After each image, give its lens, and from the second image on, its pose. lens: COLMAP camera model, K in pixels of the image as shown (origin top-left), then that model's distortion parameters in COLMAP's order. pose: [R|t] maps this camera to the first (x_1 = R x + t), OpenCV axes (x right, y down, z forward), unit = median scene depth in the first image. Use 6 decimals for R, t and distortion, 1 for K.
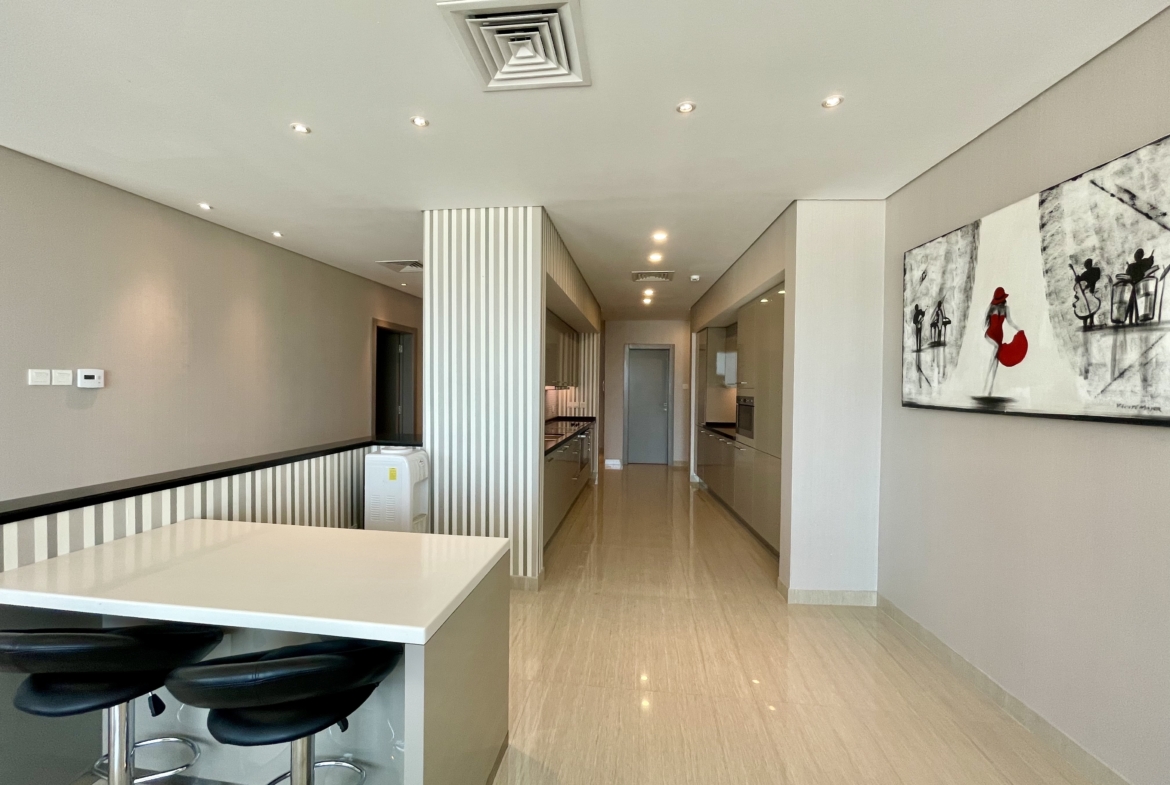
lens RADIAL K [[470.6, 0, 580.5], [0, 470.6, 392.9], [0, 0, 1]] dist [-0.001494, -0.000301]
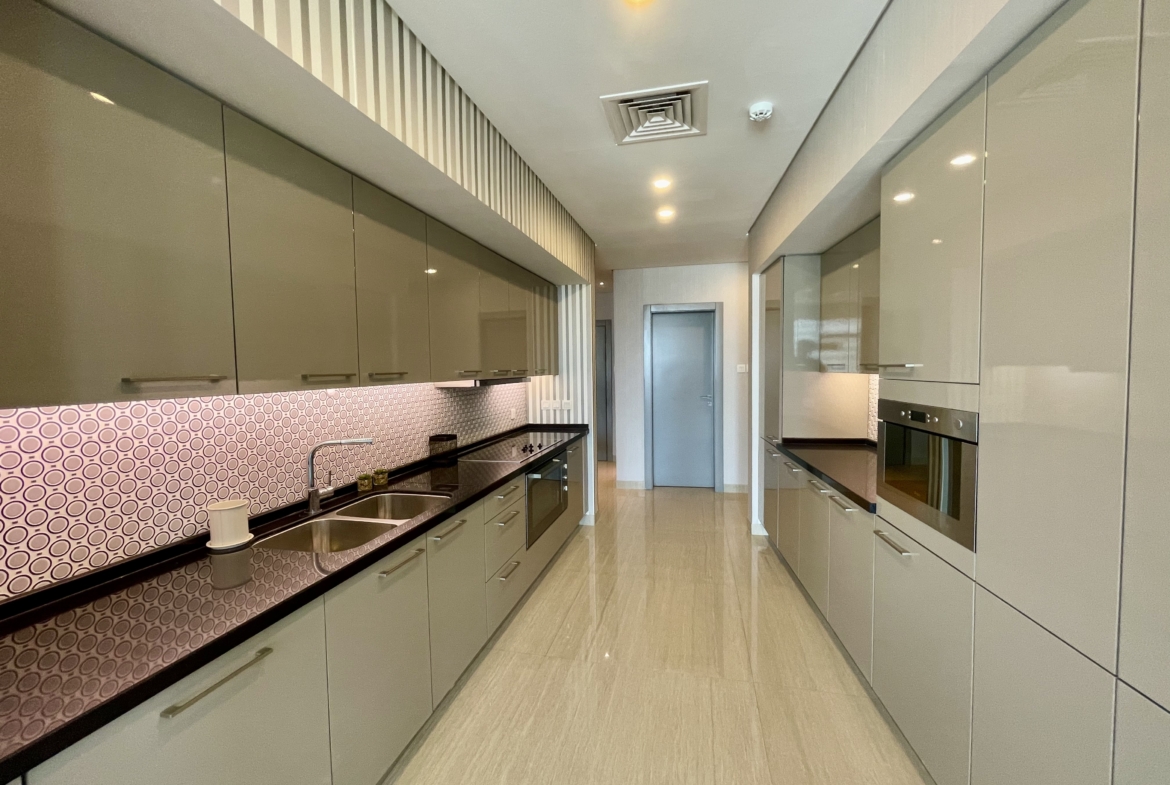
lens RADIAL K [[470.6, 0, 580.5], [0, 470.6, 392.9], [0, 0, 1]] dist [-0.001494, -0.000301]
pose [[0.993447, -0.022217, -0.112113, 0.090296], [0.026807, 0.998856, 0.039599, -0.013350], [0.111105, -0.042345, 0.992906, 0.400438]]
